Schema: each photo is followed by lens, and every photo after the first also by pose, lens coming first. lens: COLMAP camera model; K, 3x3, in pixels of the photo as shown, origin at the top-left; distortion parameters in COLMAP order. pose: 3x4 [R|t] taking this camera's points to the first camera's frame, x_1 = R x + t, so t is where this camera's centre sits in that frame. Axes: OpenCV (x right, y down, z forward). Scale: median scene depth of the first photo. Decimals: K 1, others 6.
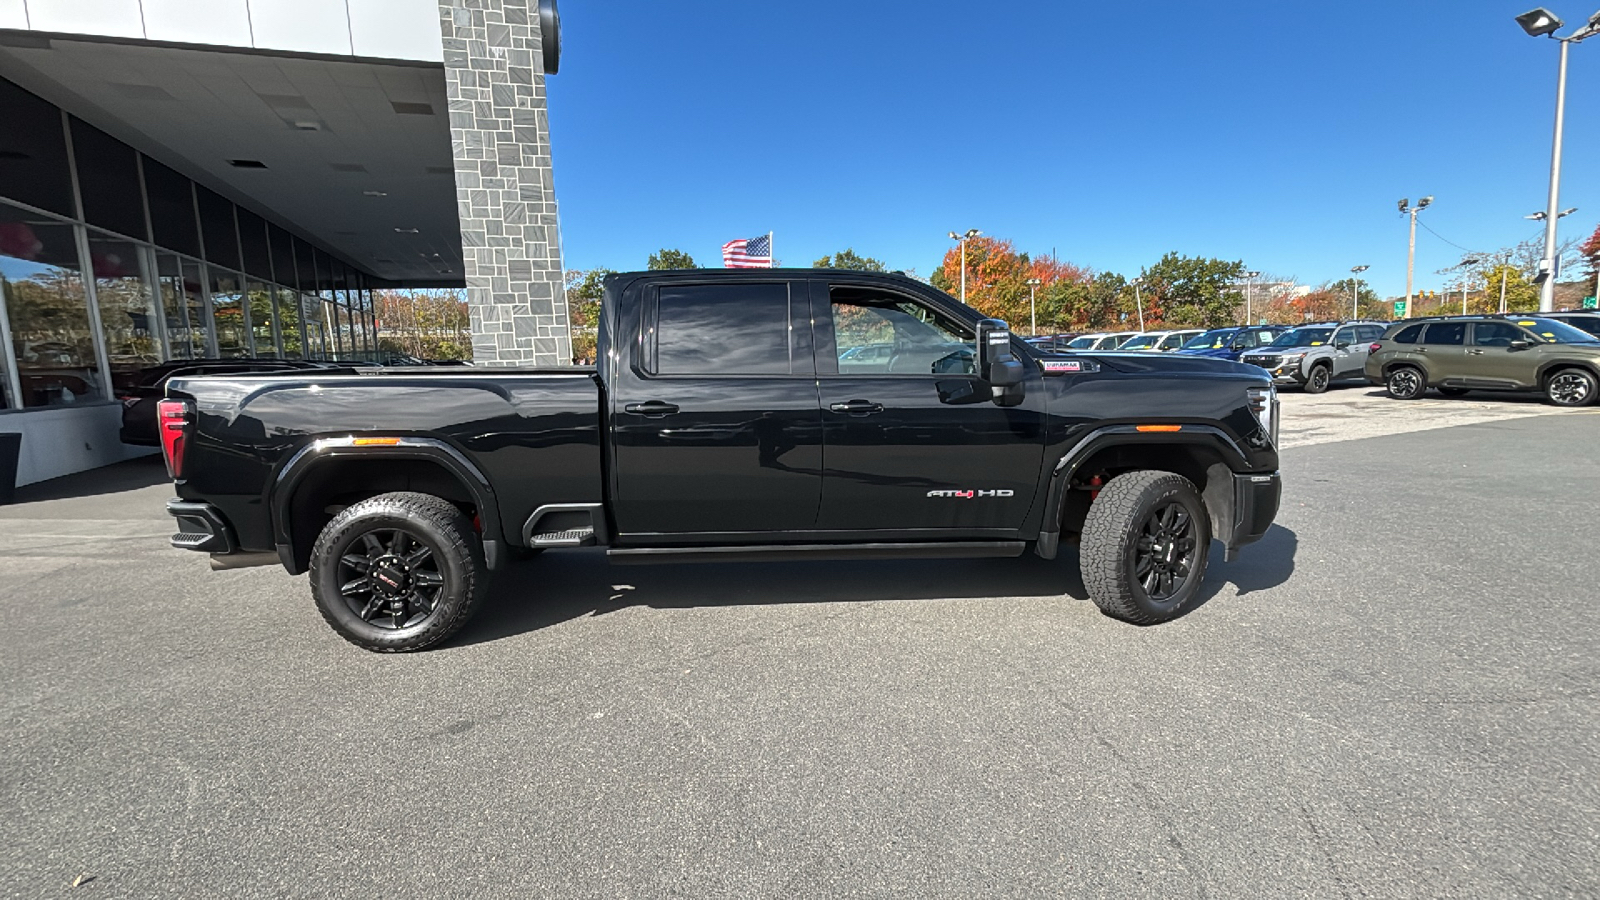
lens RADIAL K [[747.4, 0, 800.0], [0, 747.4, 450.0], [0, 0, 1]] dist [-0.005905, 0.004425]
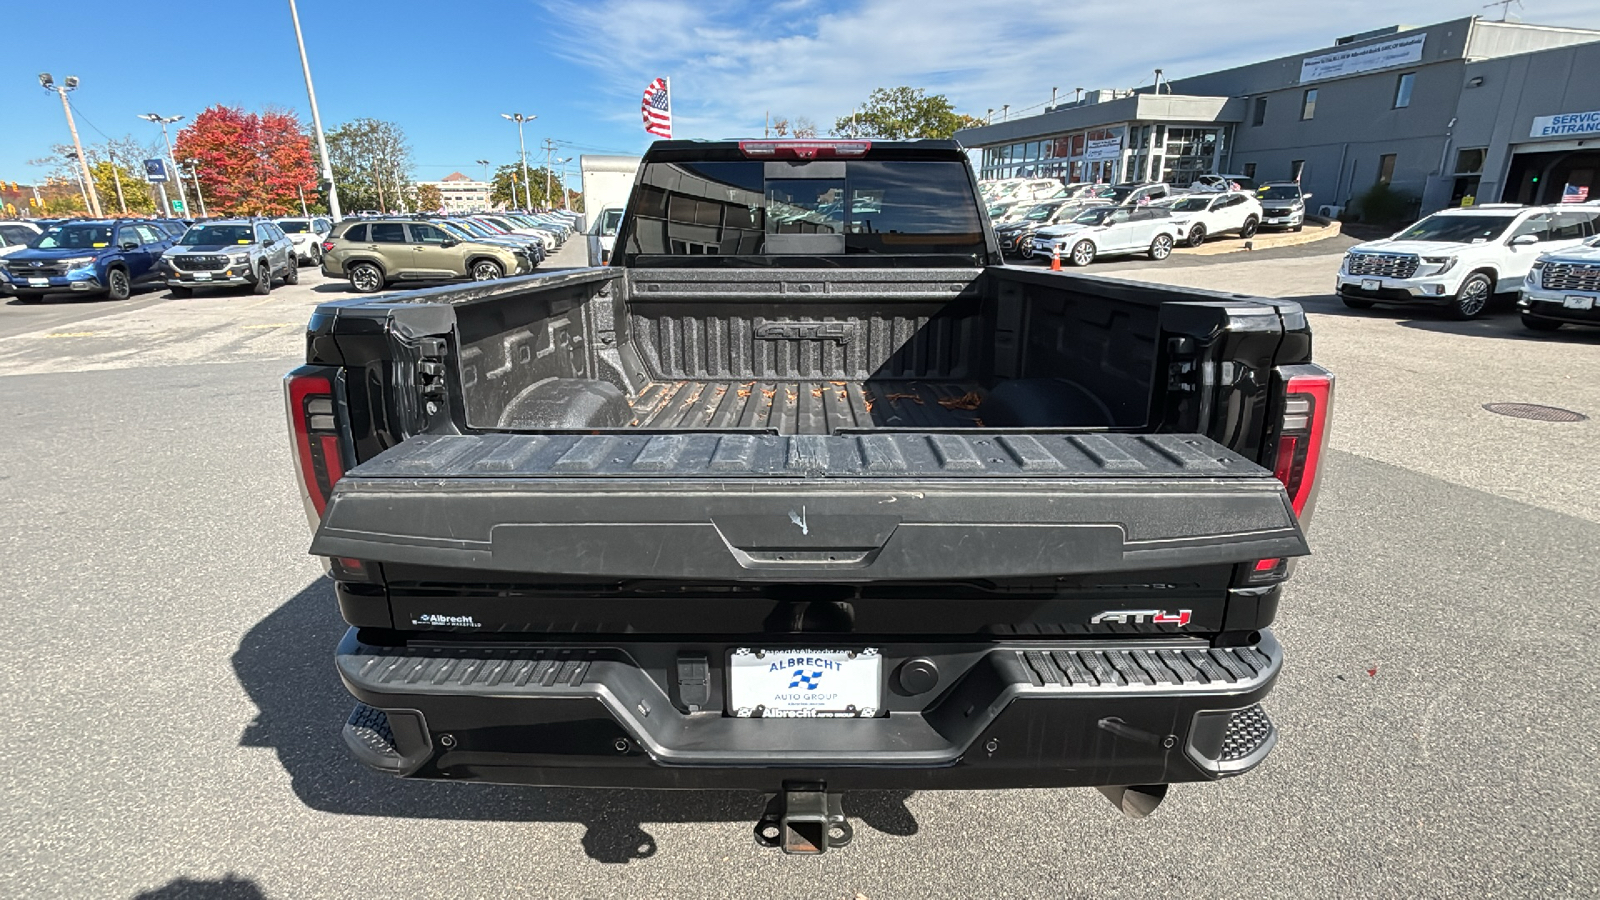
lens RADIAL K [[747.4, 0, 800.0], [0, 747.4, 450.0], [0, 0, 1]] dist [-0.005905, 0.004425]
pose [[0.052924, -0.262251, 0.963547, -0.222850], [0.138352, 0.957520, 0.253011, -0.027151], [-0.988968, 0.119919, 0.086958, 0.217404]]
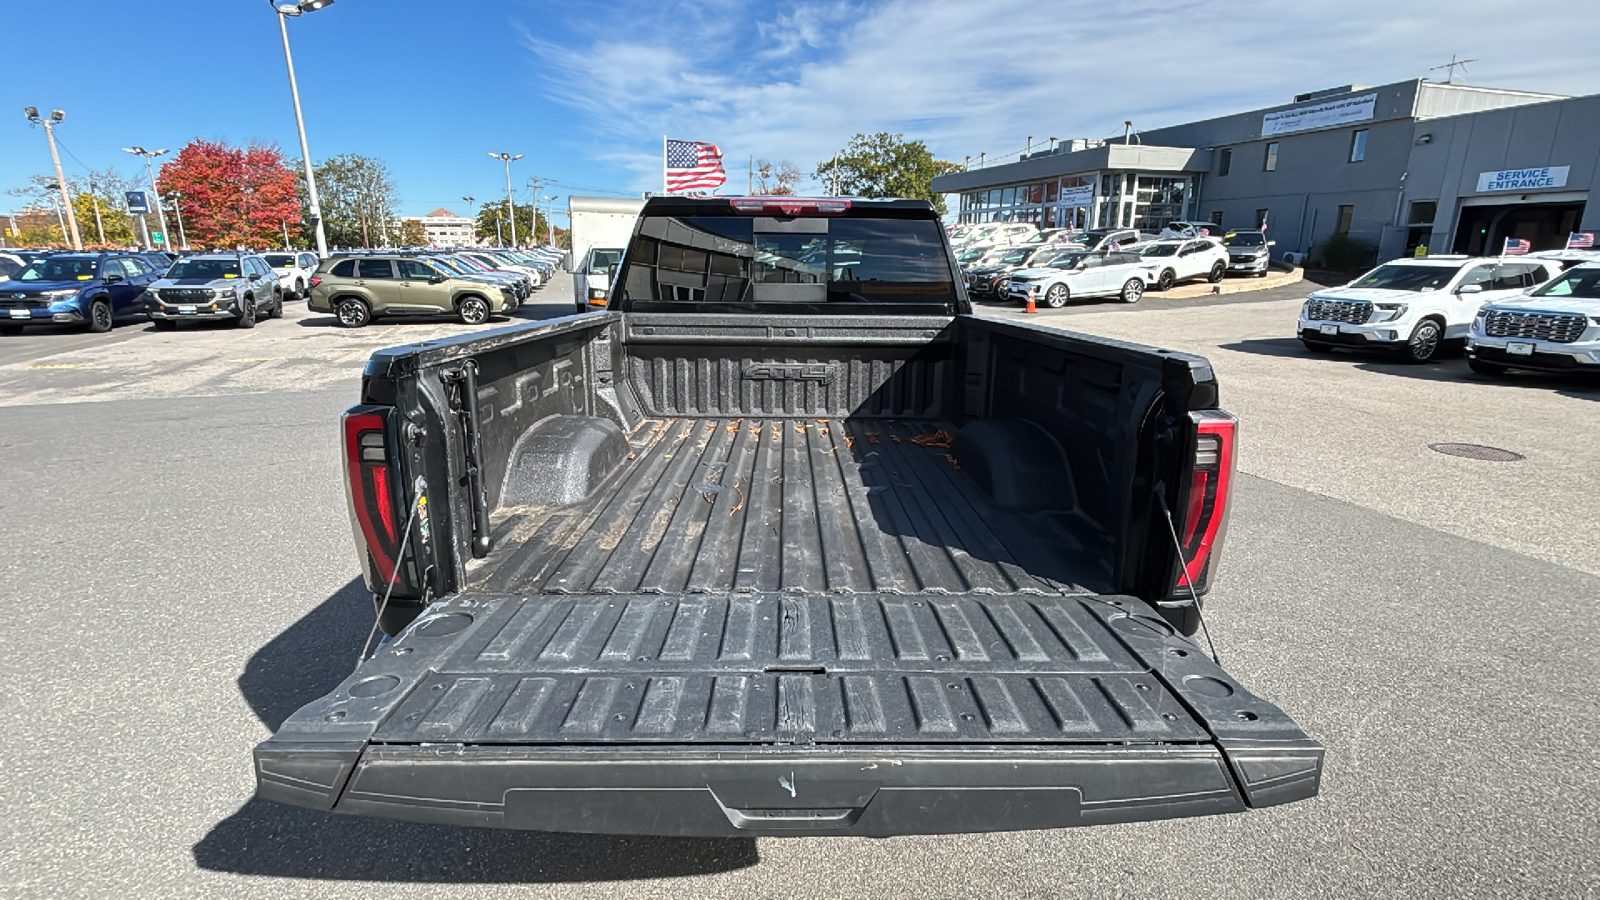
lens RADIAL K [[747.4, 0, 800.0], [0, 747.4, 450.0], [0, 0, 1]] dist [-0.005905, 0.004425]
pose [[0.029886, -0.215216, 0.976109, -0.233278], [0.127660, 0.969370, 0.209821, -0.029351], [-0.991368, 0.118339, 0.056445, 0.217275]]
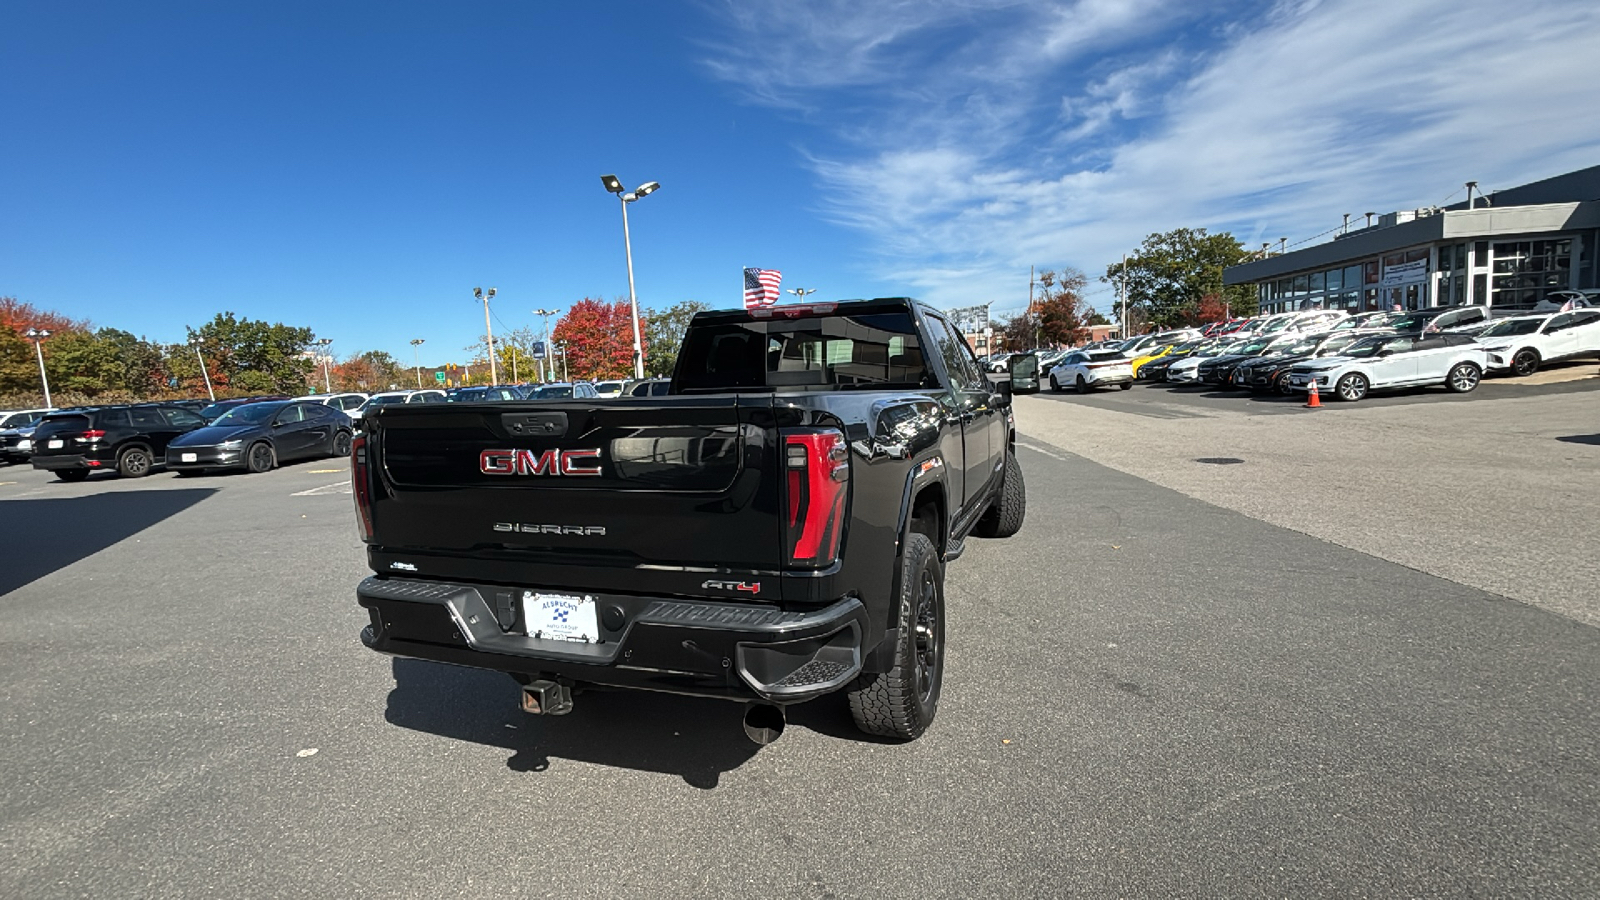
lens RADIAL K [[747.4, 0, 800.0], [0, 747.4, 450.0], [0, 0, 1]] dist [-0.005905, 0.004425]
pose [[0.398575, -0.071888, 0.914314, -0.252215], [0.155046, 0.987856, 0.010081, -0.010523], [-0.903935, 0.137742, 0.404881, 0.140938]]
